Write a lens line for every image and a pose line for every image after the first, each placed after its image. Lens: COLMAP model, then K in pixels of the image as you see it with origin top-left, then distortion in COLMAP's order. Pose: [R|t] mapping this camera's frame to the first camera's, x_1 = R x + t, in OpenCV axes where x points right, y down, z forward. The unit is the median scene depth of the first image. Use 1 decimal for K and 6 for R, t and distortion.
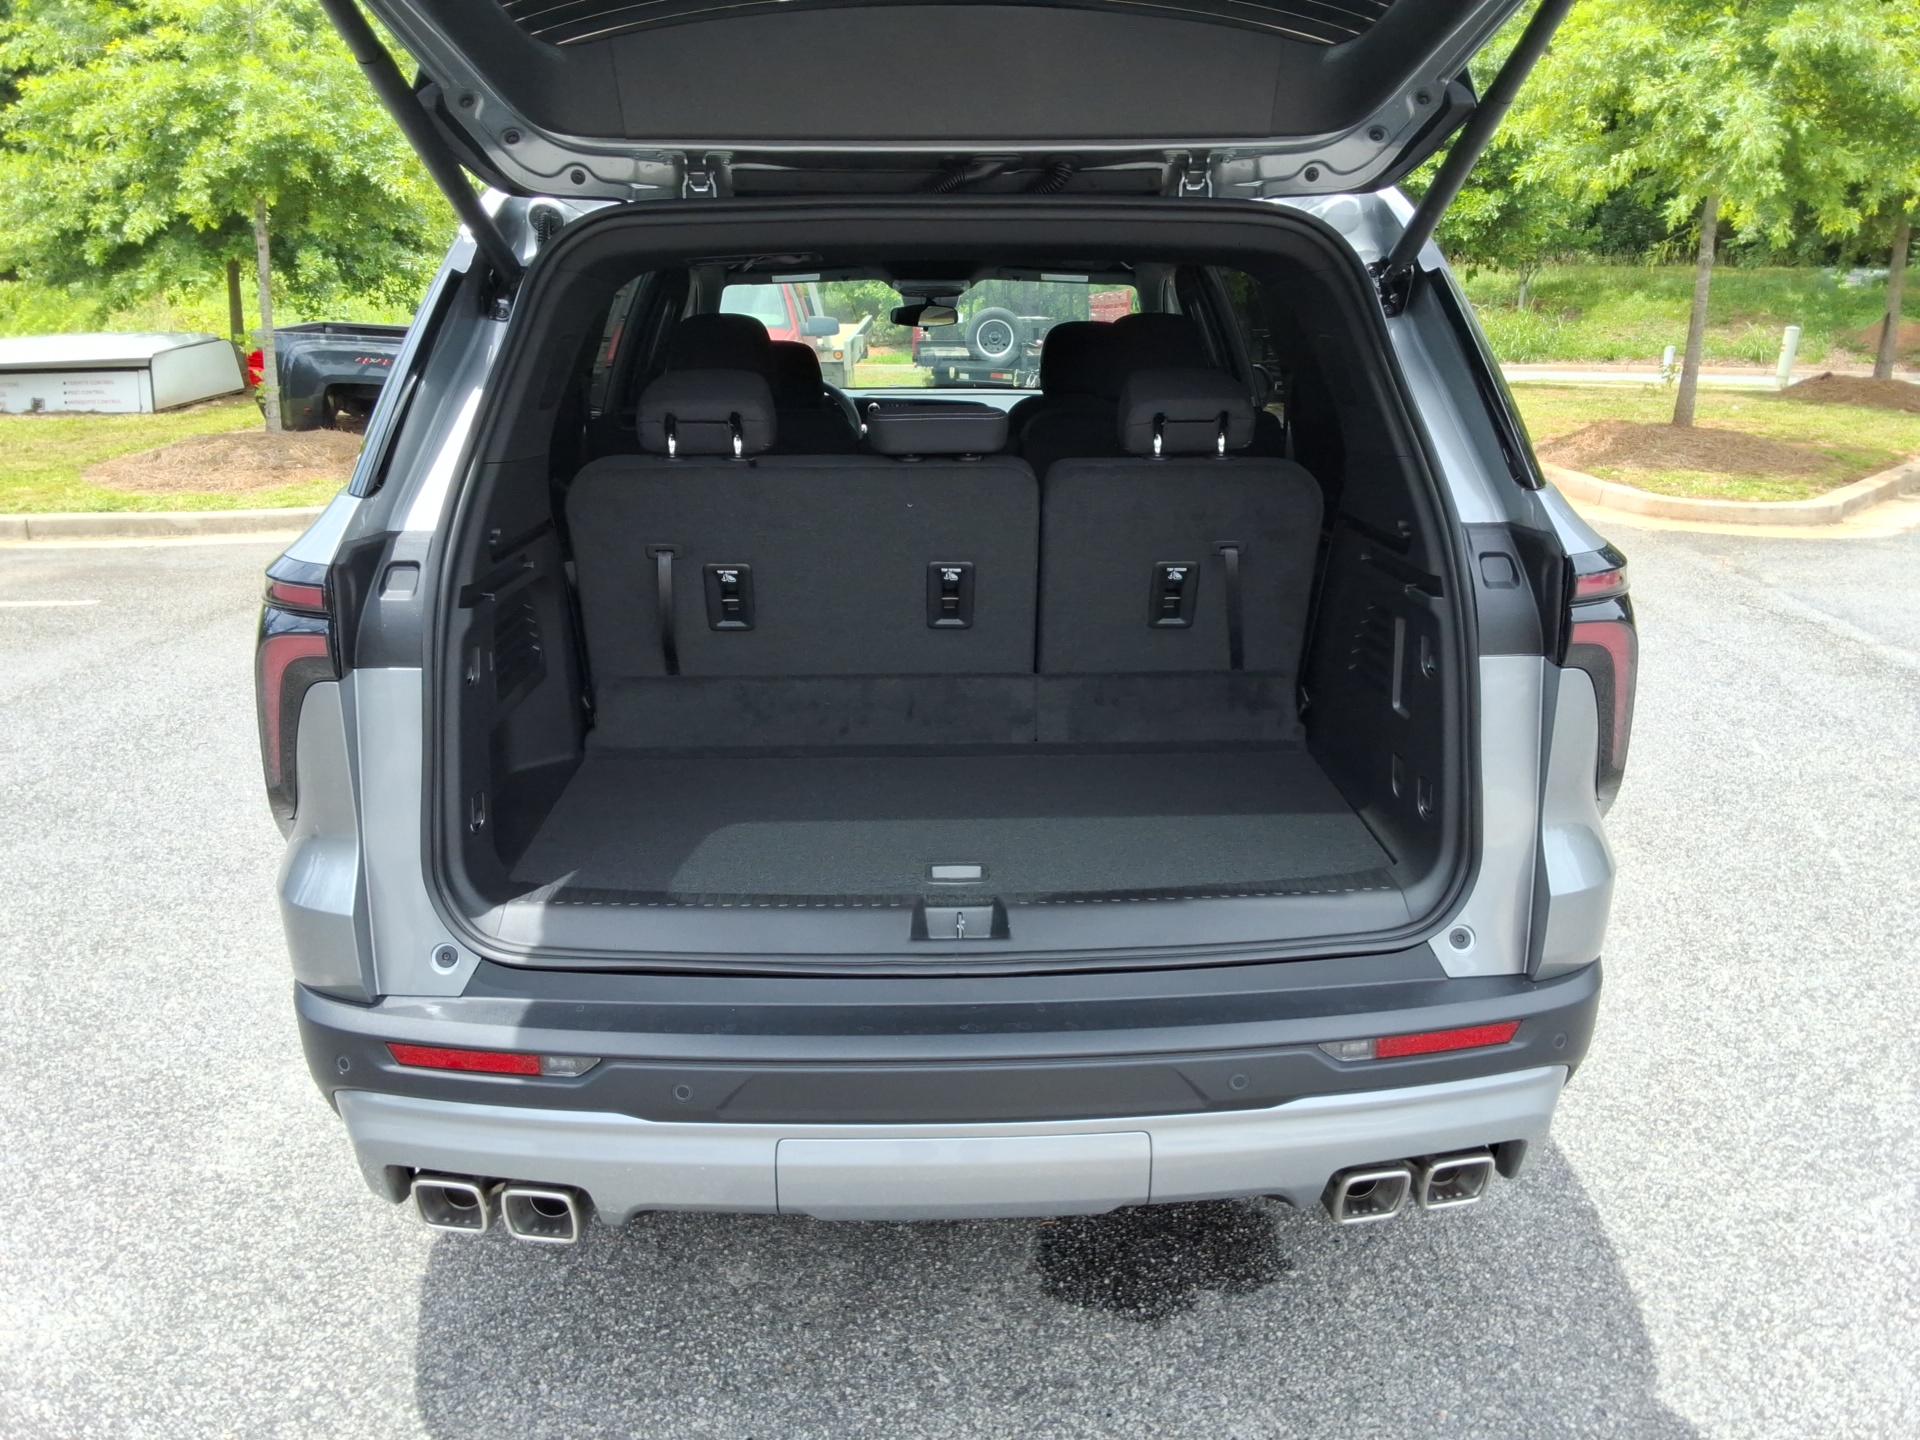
lens RADIAL K [[1545.0, 0, 969.3], [0, 1545.0, 704.7], [0, 0, 1]] dist [0.104159, -0.161967]
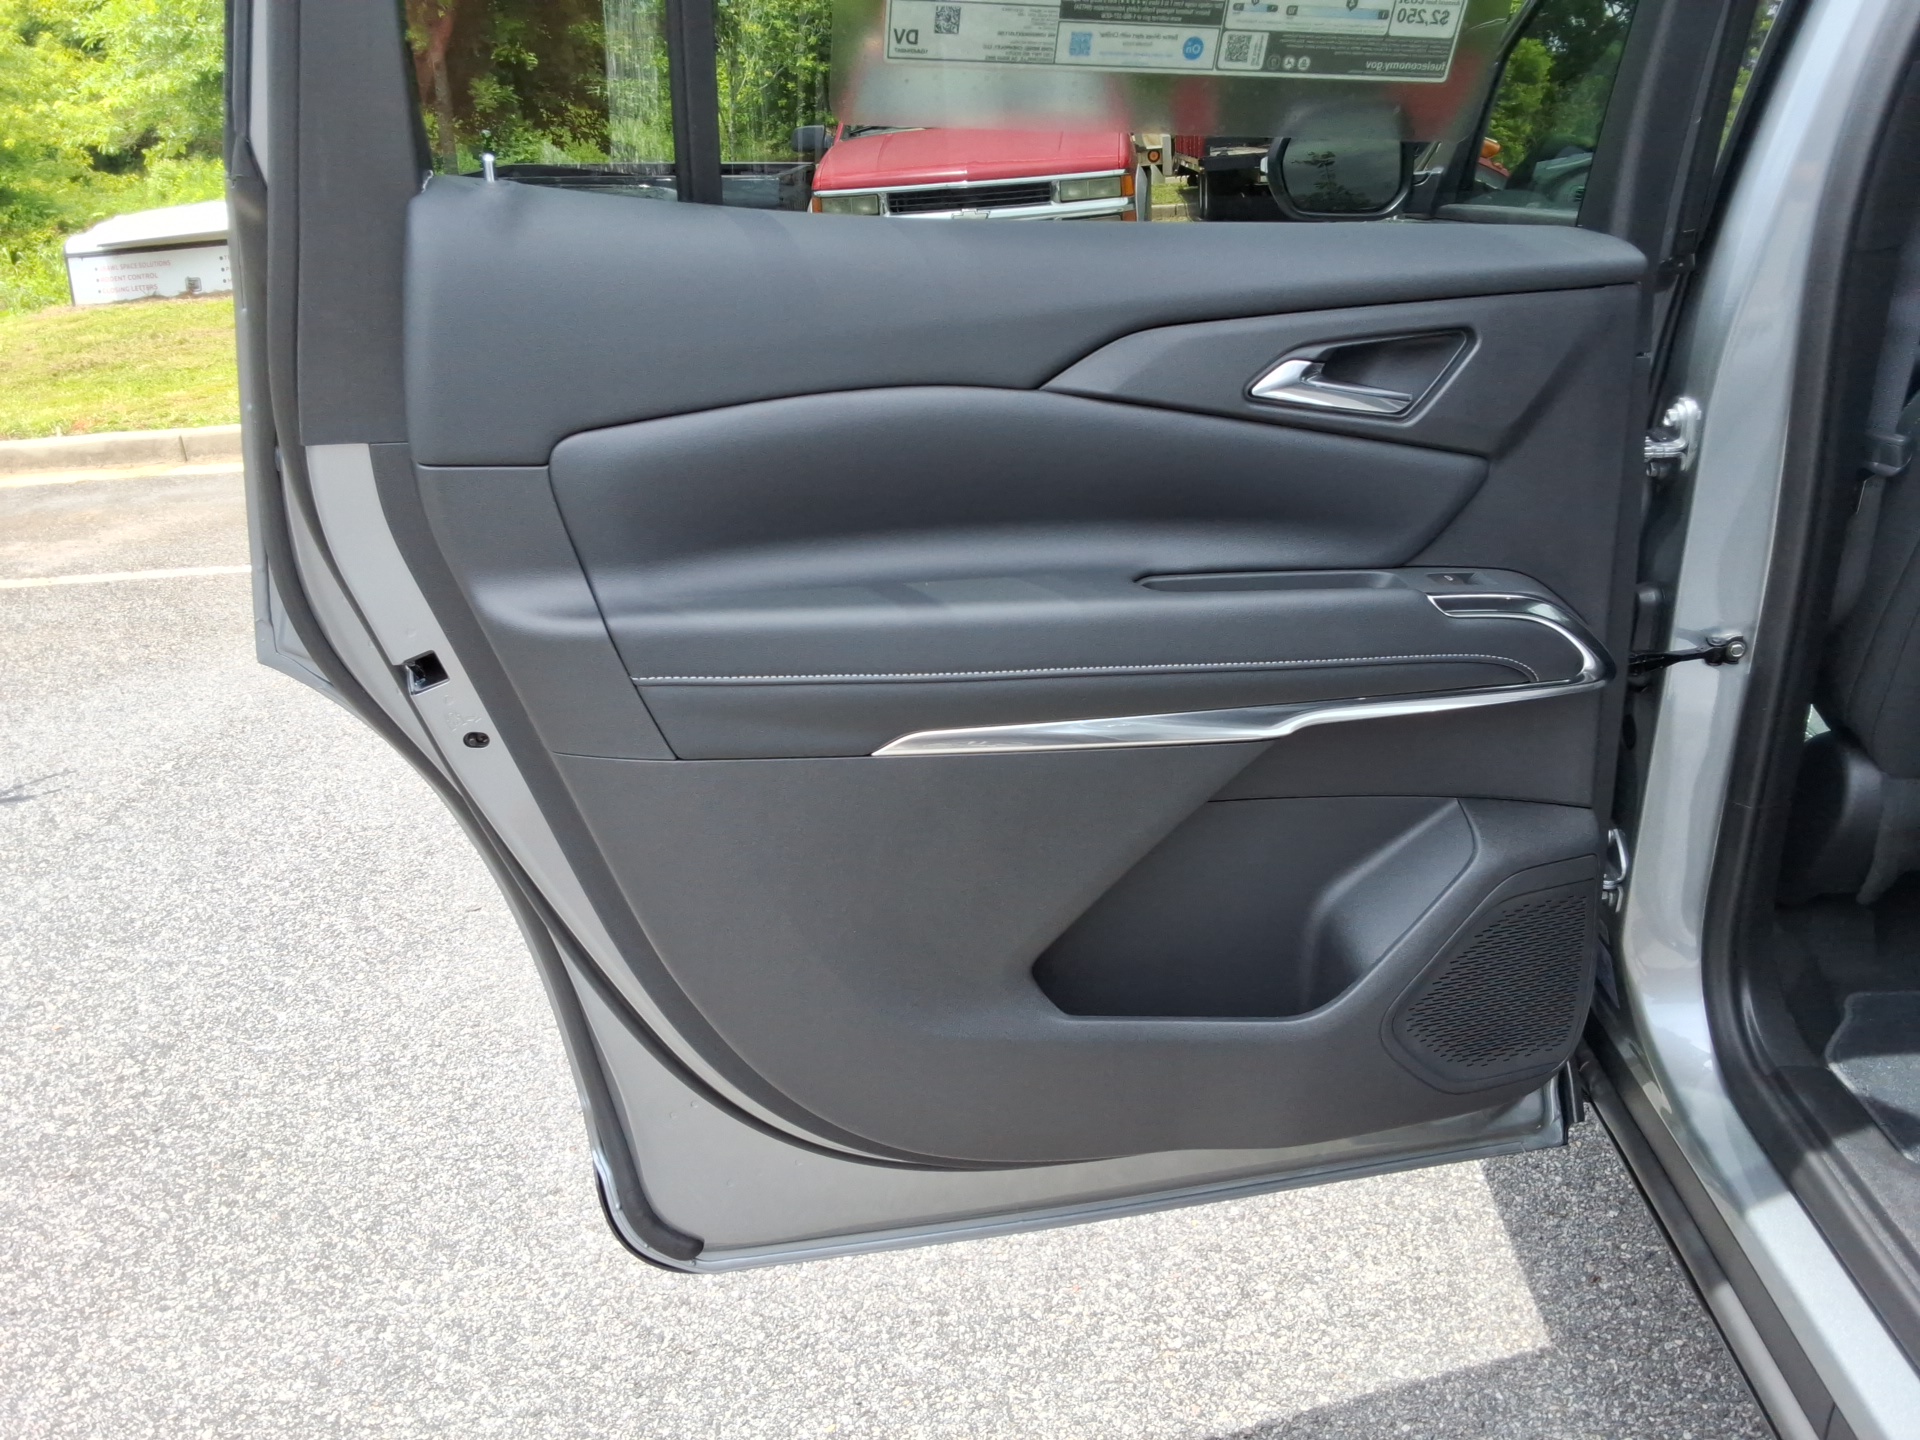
lens RADIAL K [[1545.0, 0, 977.9], [0, 1545.0, 699.1], [0, 0, 1]] dist [0.104159, -0.161967]
pose [[0.994461, -0.032606, -0.099925, -0.479600], [0.042330, 0.994404, 0.096788, -0.168917], [0.096210, -0.100482, 0.990276, 0.910562]]
